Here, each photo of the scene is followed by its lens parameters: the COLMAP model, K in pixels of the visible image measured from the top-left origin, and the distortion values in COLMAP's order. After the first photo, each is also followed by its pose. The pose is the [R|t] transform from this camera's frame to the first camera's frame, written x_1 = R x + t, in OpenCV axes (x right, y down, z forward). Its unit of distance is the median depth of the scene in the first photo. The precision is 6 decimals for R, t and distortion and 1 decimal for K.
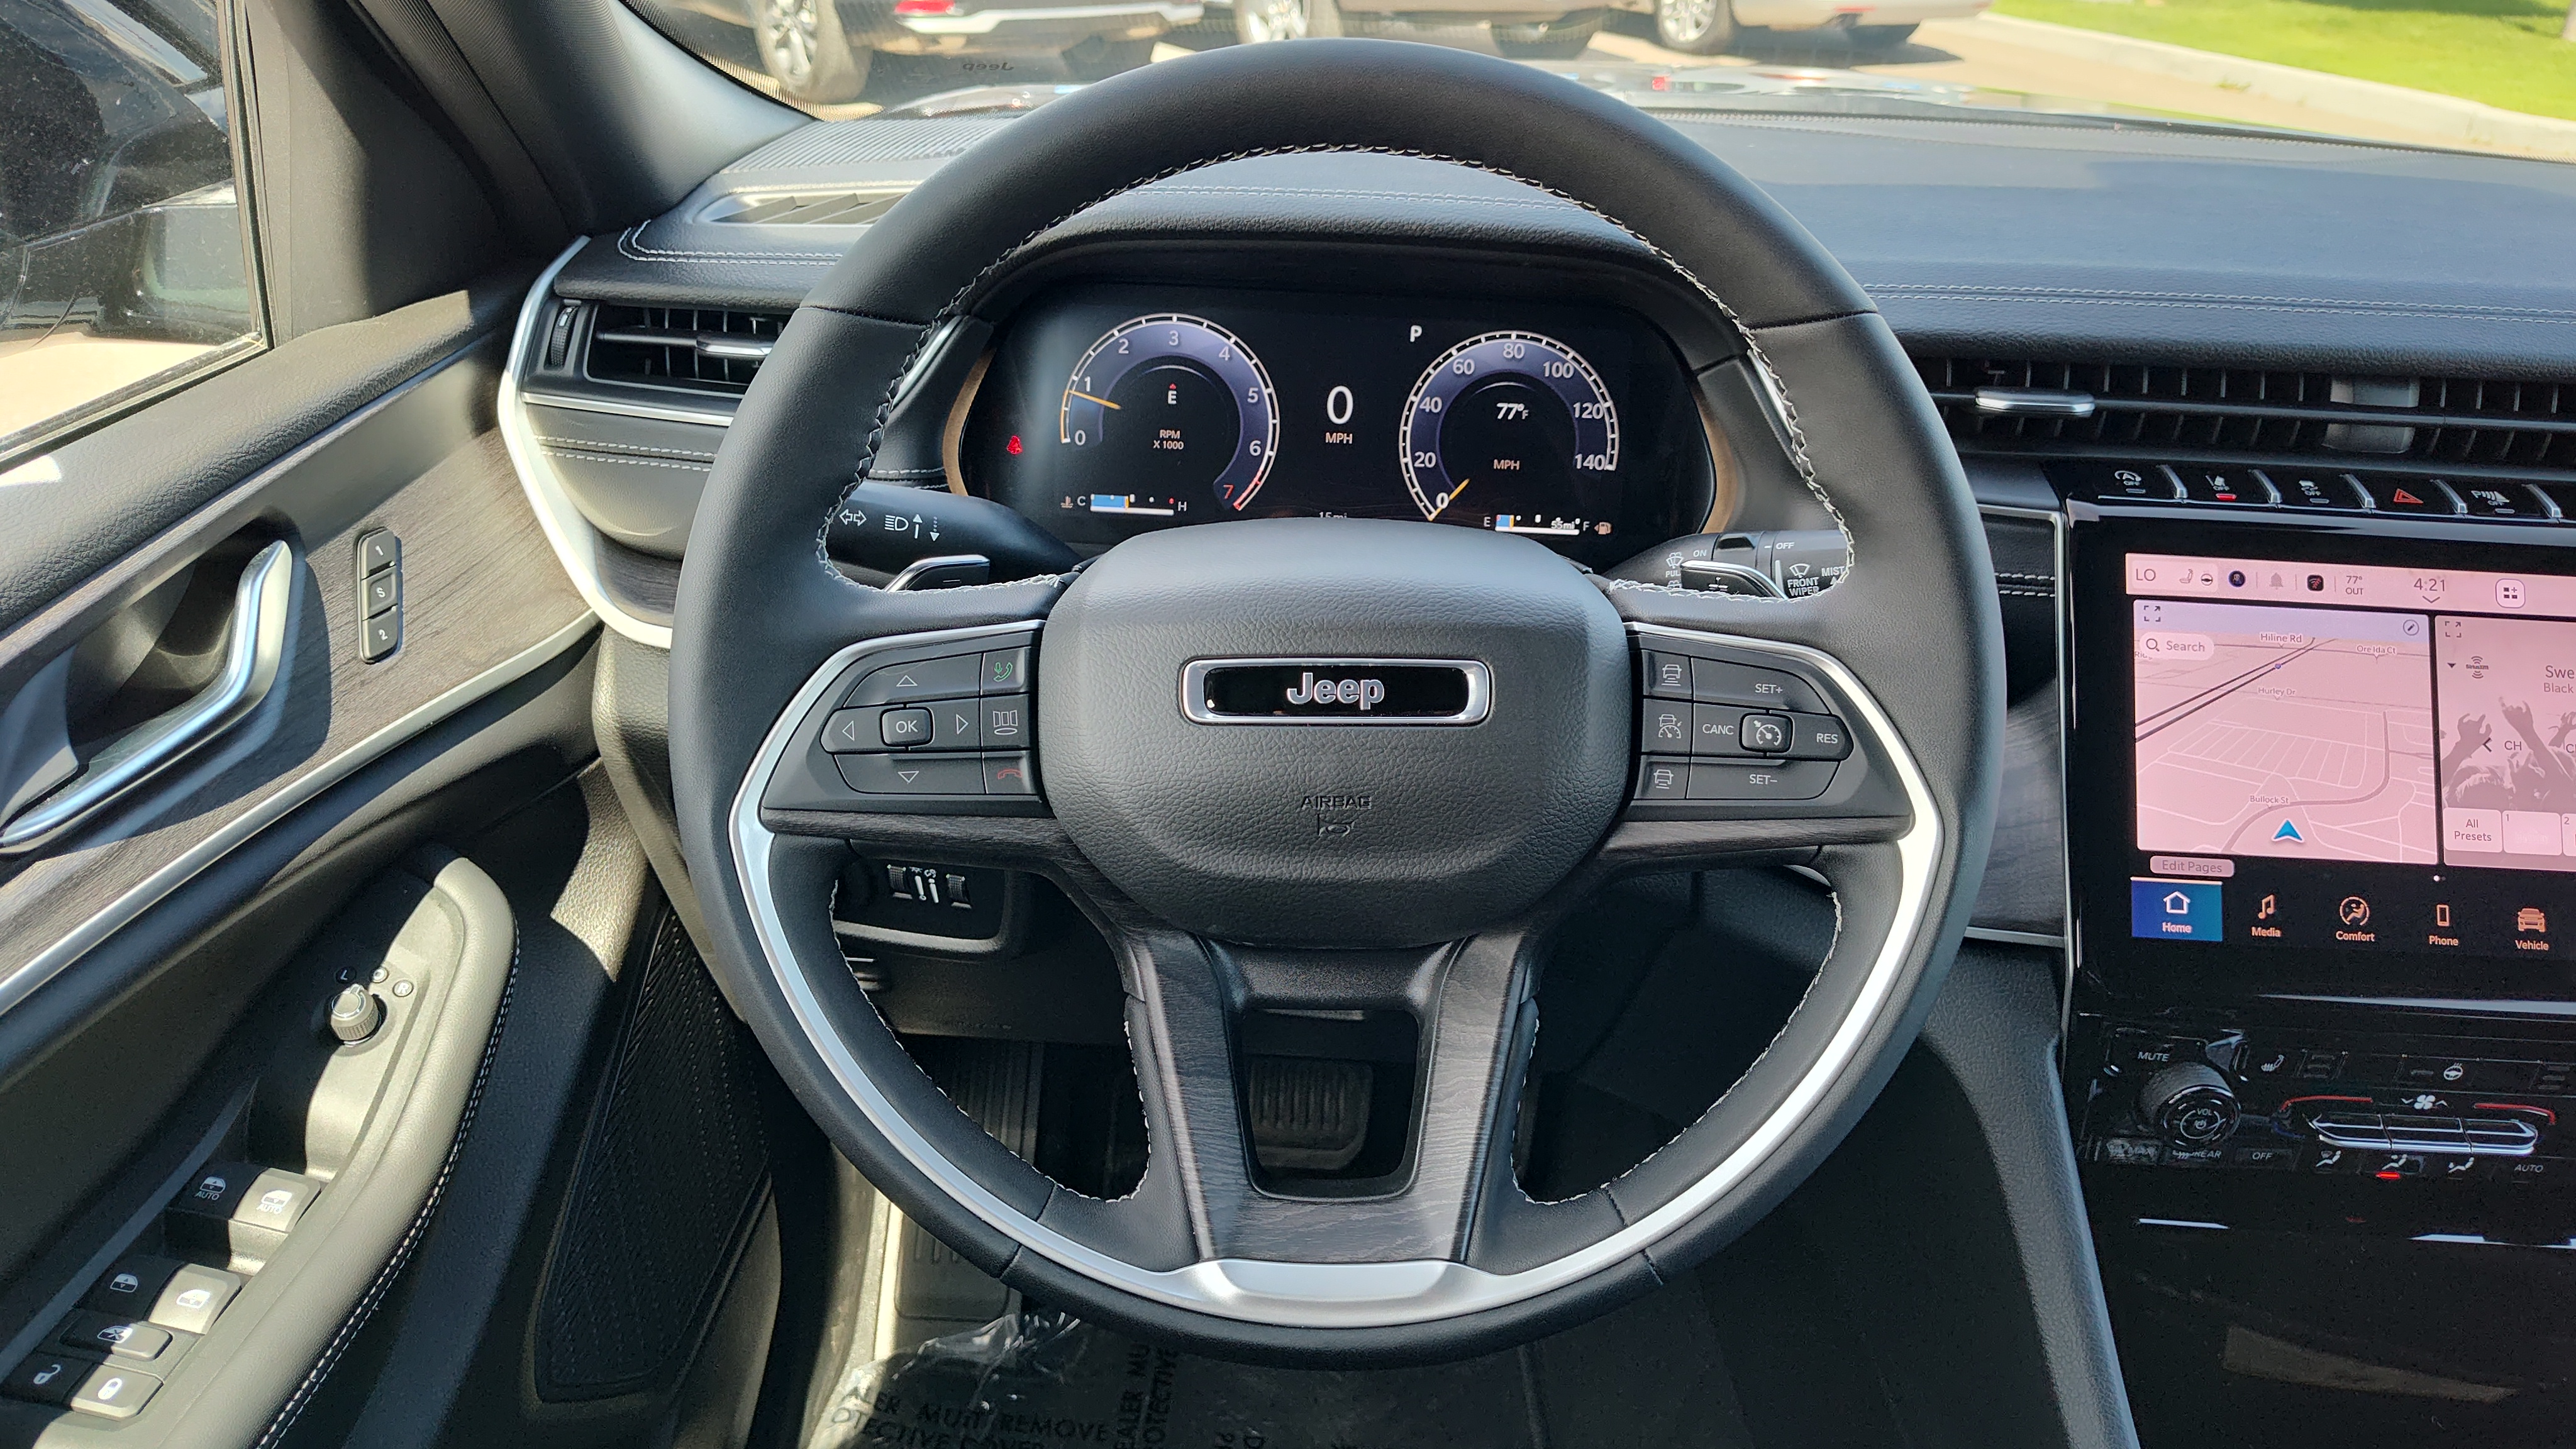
lens RADIAL K [[1786.5, 0, 1297.2], [0, 1786.5, 719.5], [0, 0, 1]] dist [0.000230, -0.013732]
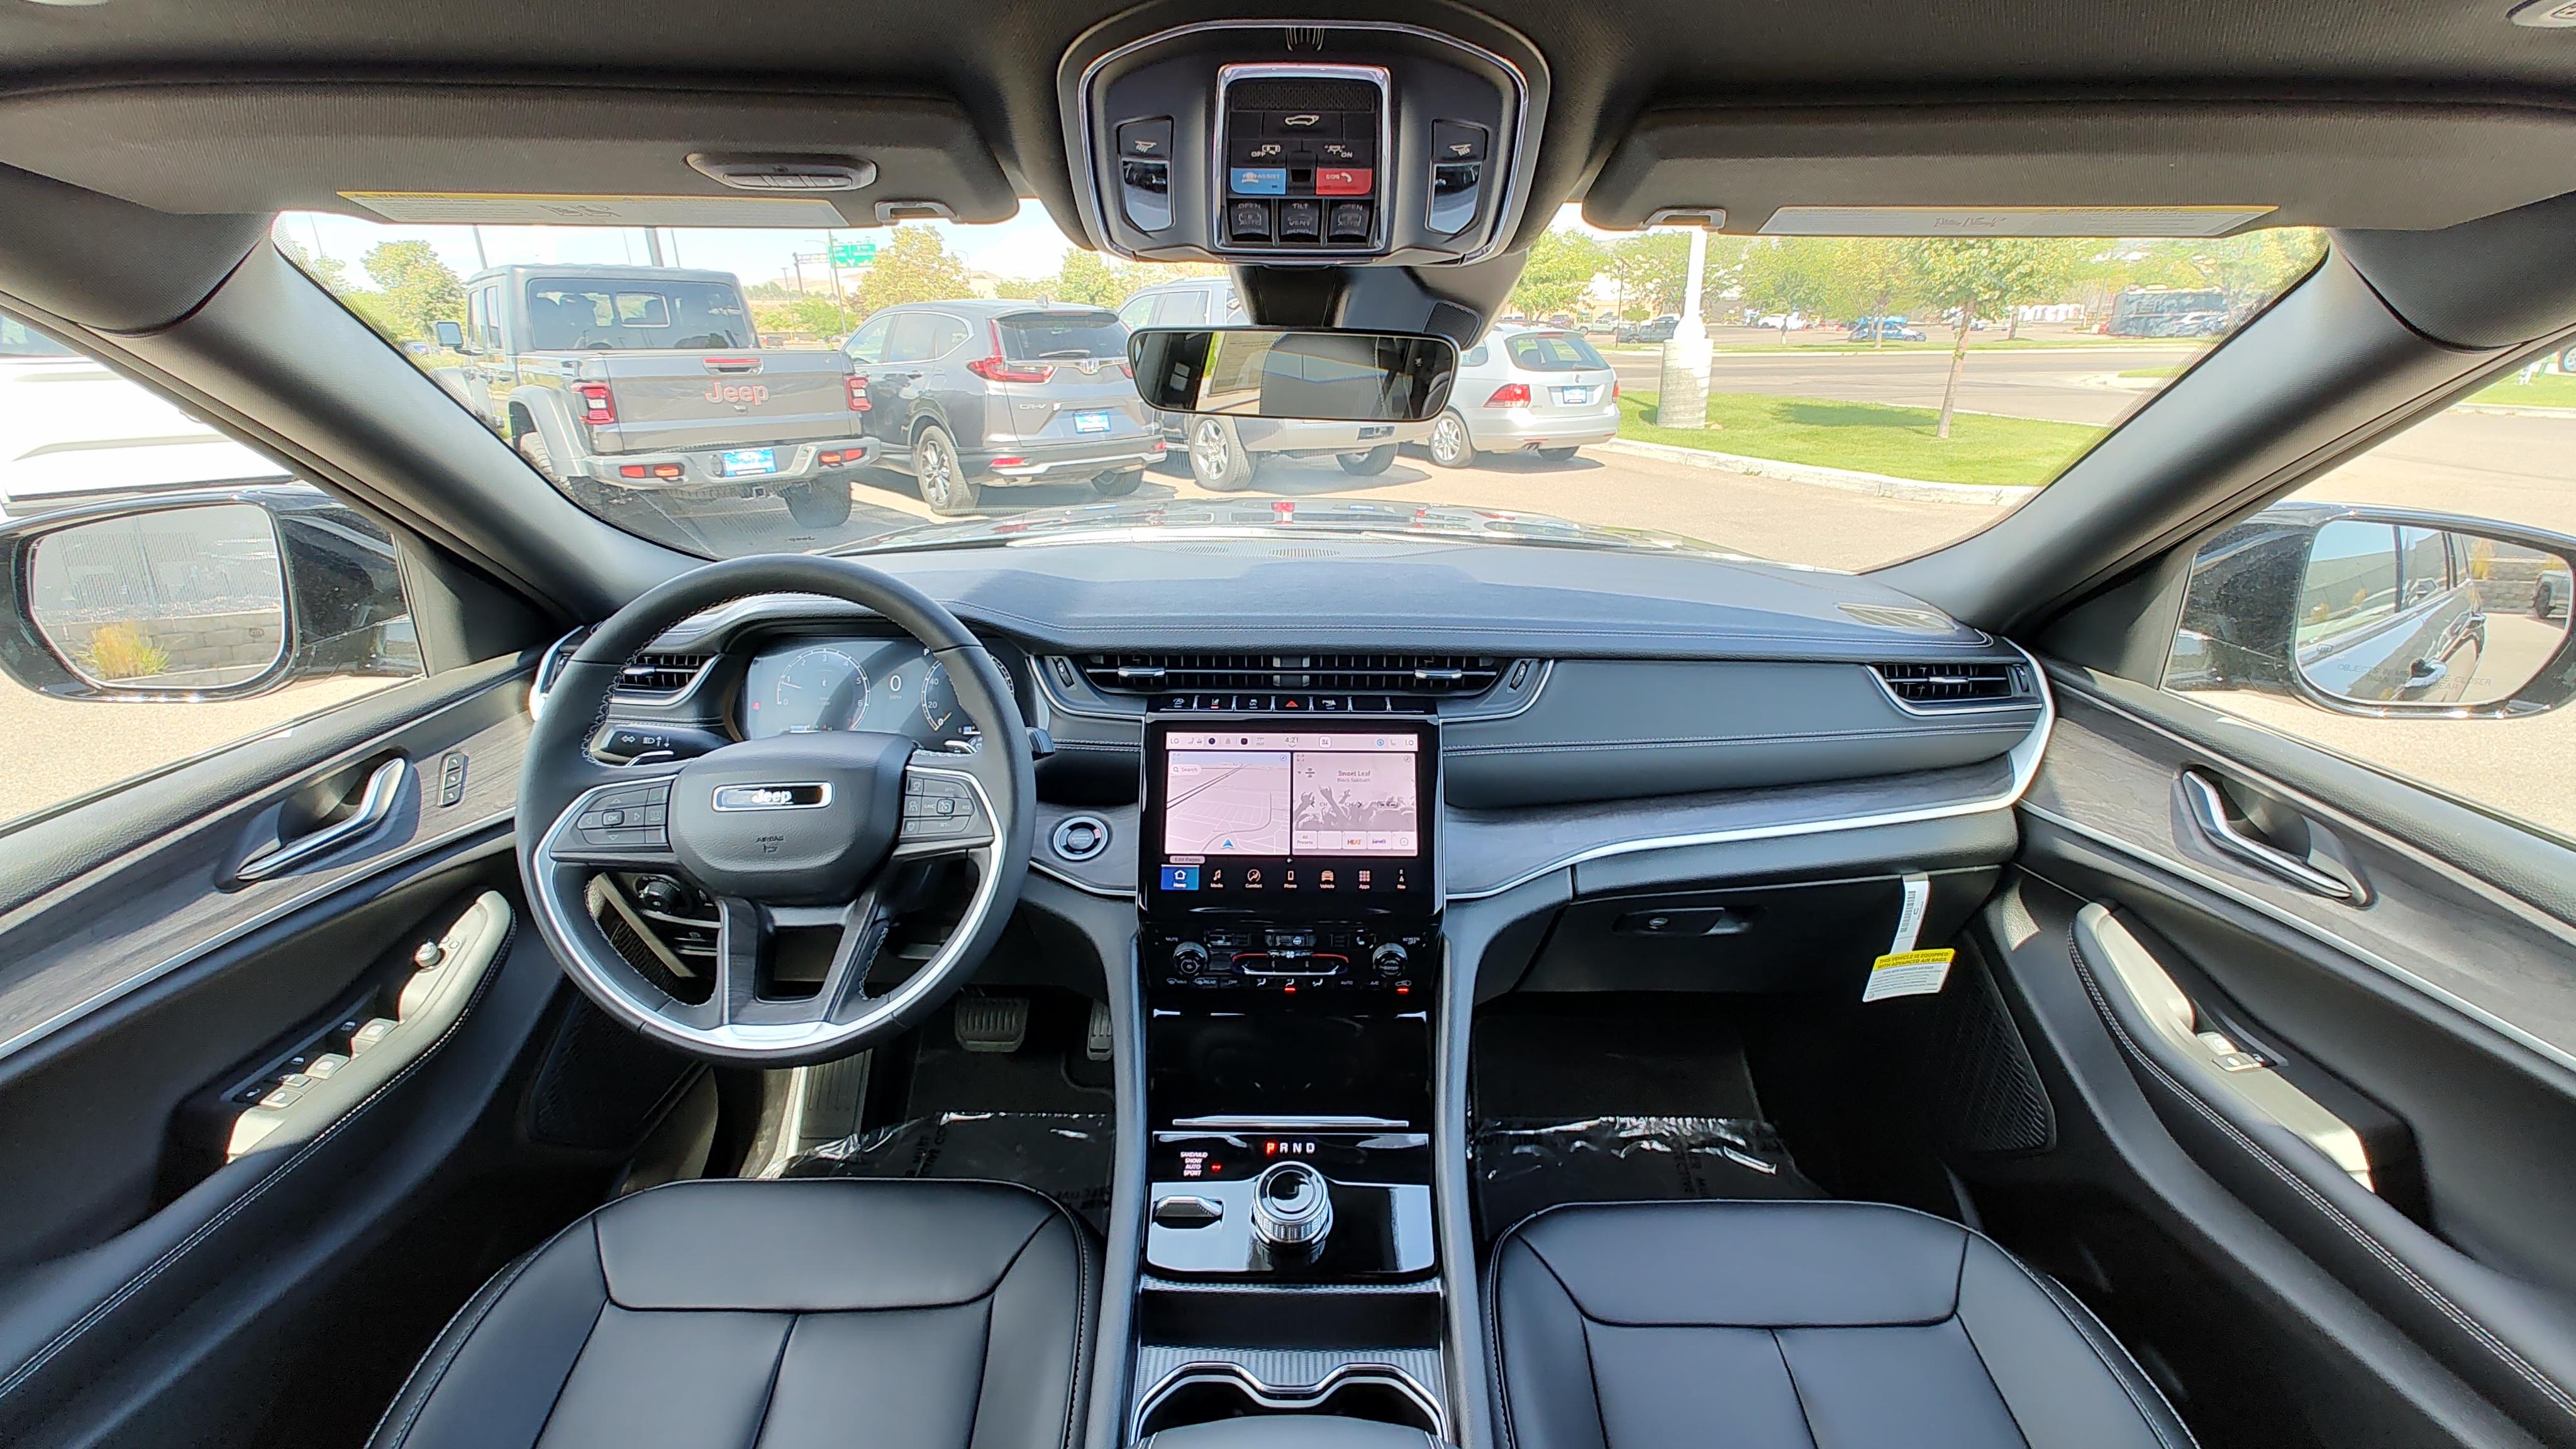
lens RADIAL K [[1074.0, 0, 1292.4], [0, 1074.0, 718.4], [0, 0, 1]] dist [-0.002181, 0.001362]
pose [[0.999131, -0.041148, 0.006631, 0.544356], [0.041657, 0.991035, -0.126944, 0.071052], [-0.001348, 0.127110, 0.991888, -0.399971]]
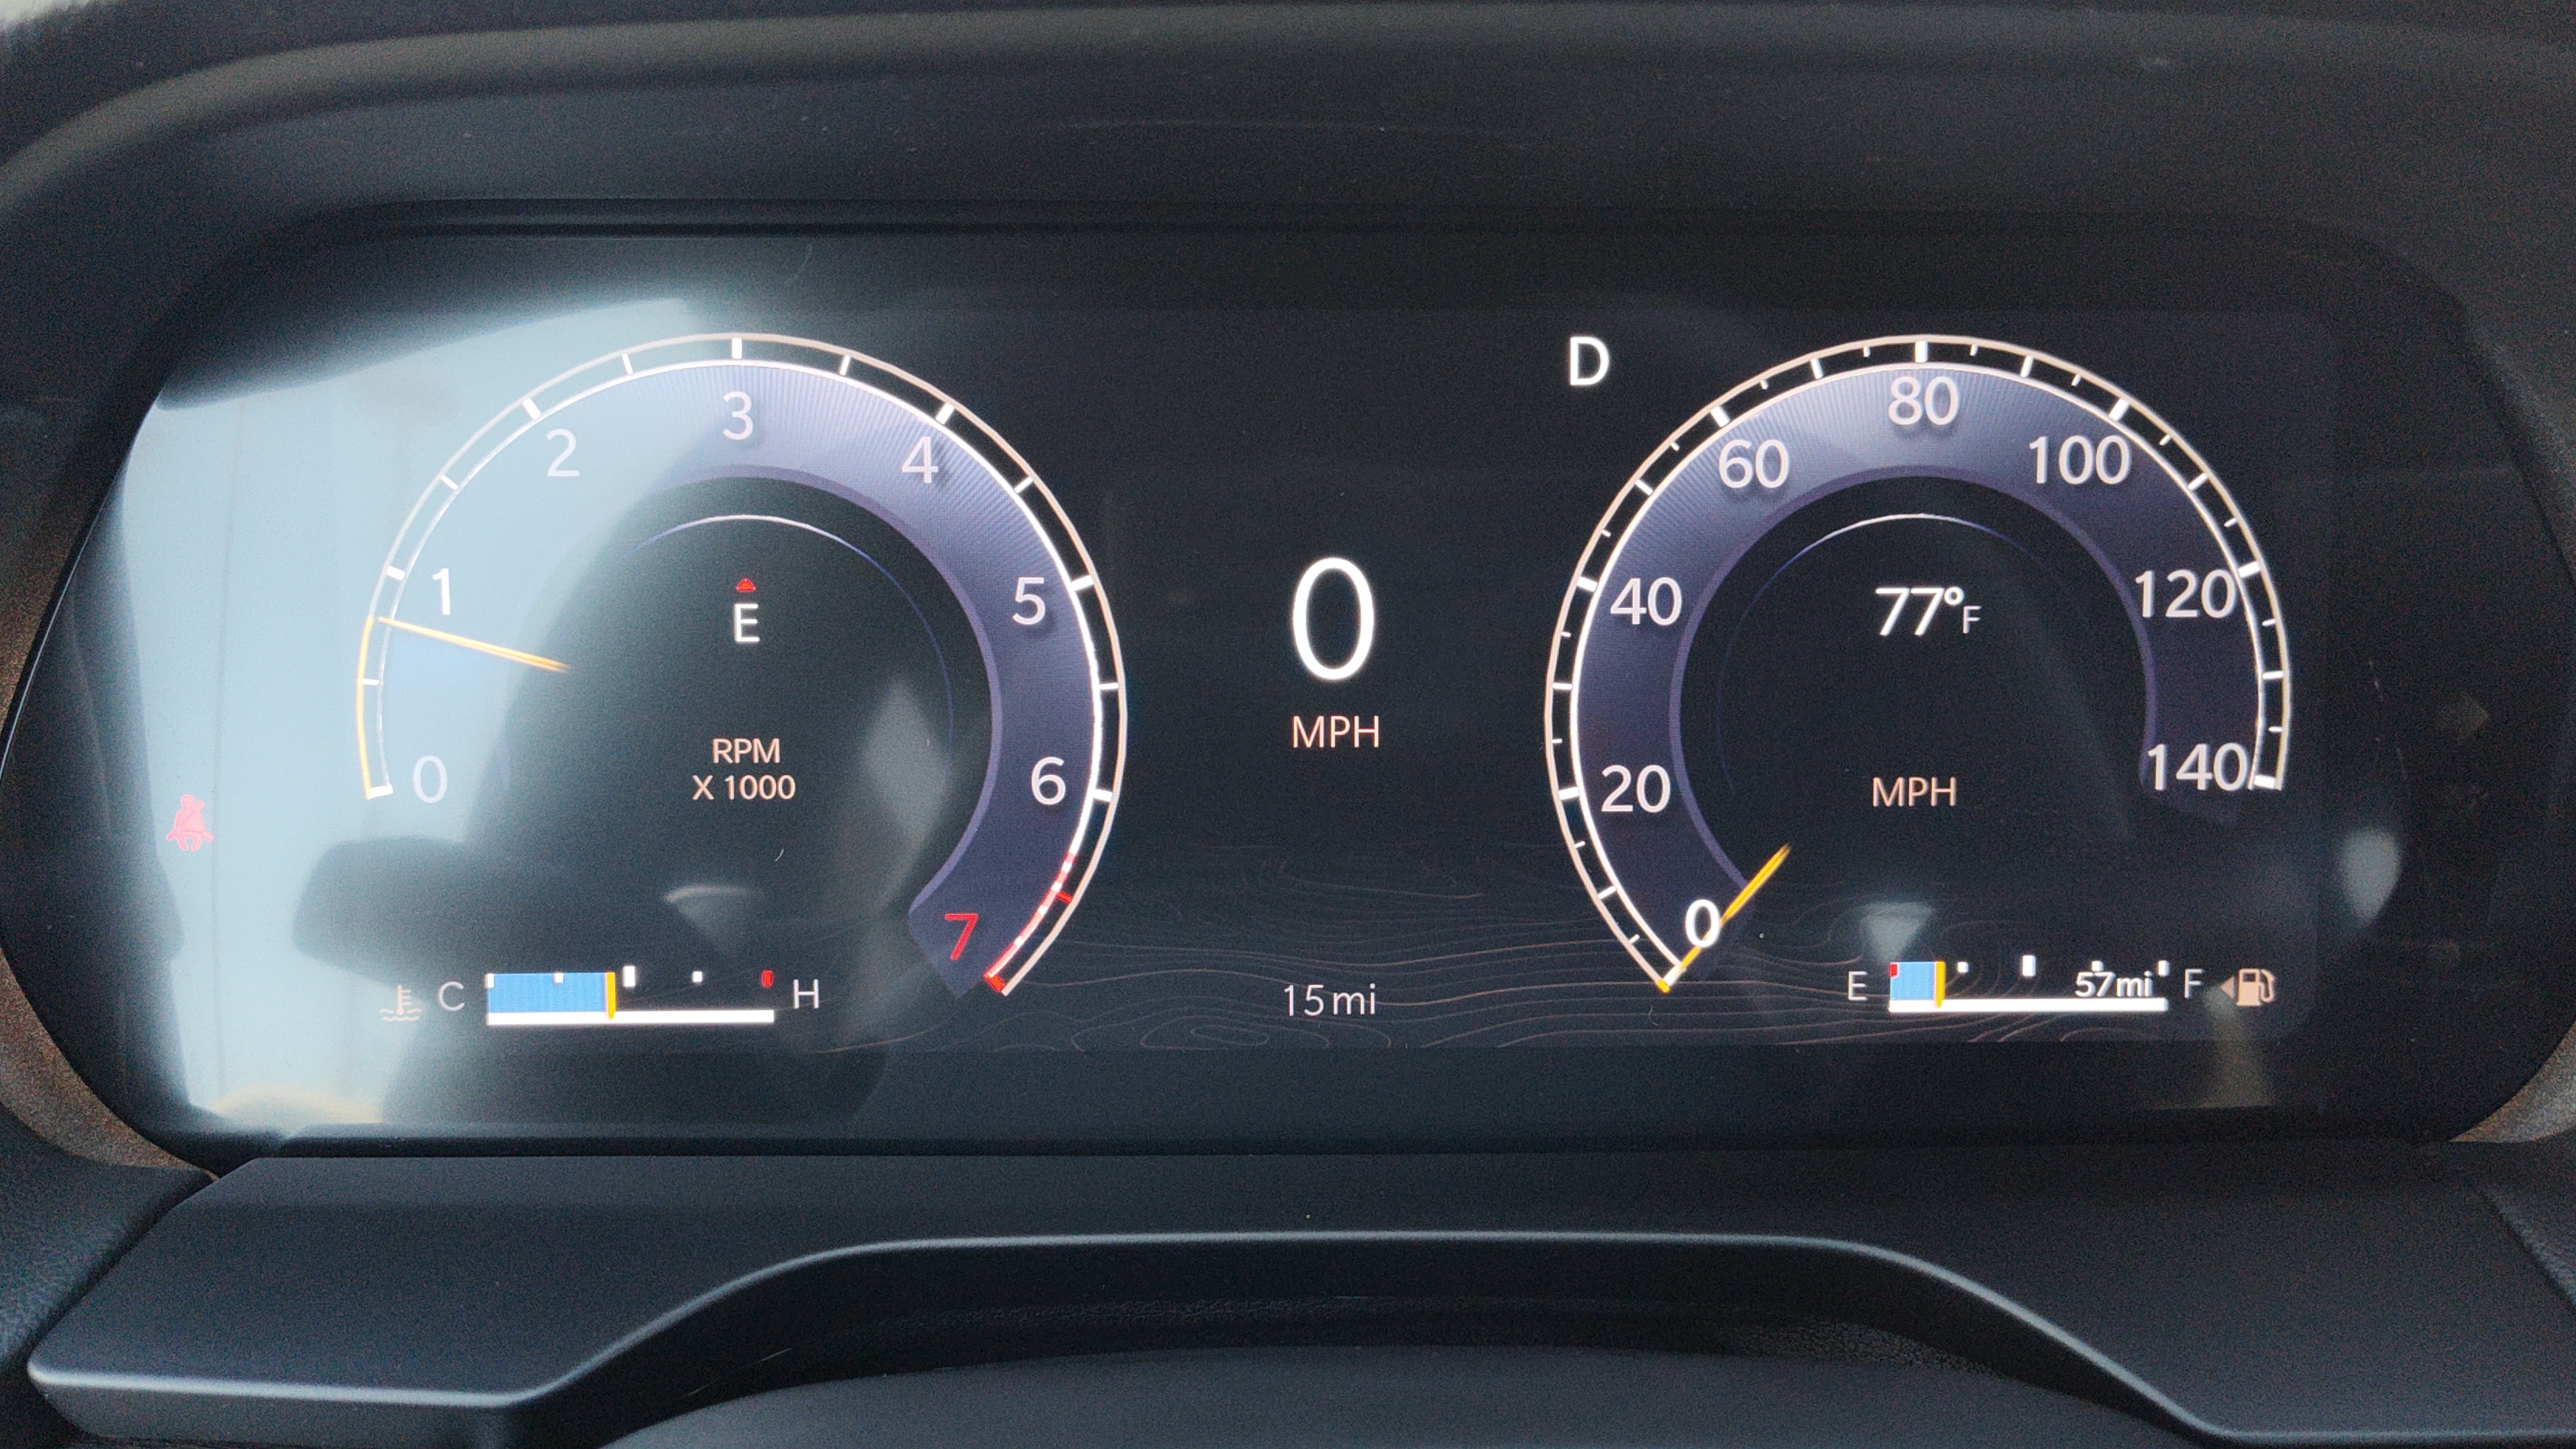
lens RADIAL K [[1786.5, 0, 1291.4], [0, 1786.5, 719.4], [0, 0, 1]] dist [0.000230, -0.013732]
pose [[0.997933, -0.054754, 0.033630, 0.006668], [0.056178, 0.997497, -0.042951, -0.150327], [-0.031194, 0.044751, 0.998511, 0.725074]]
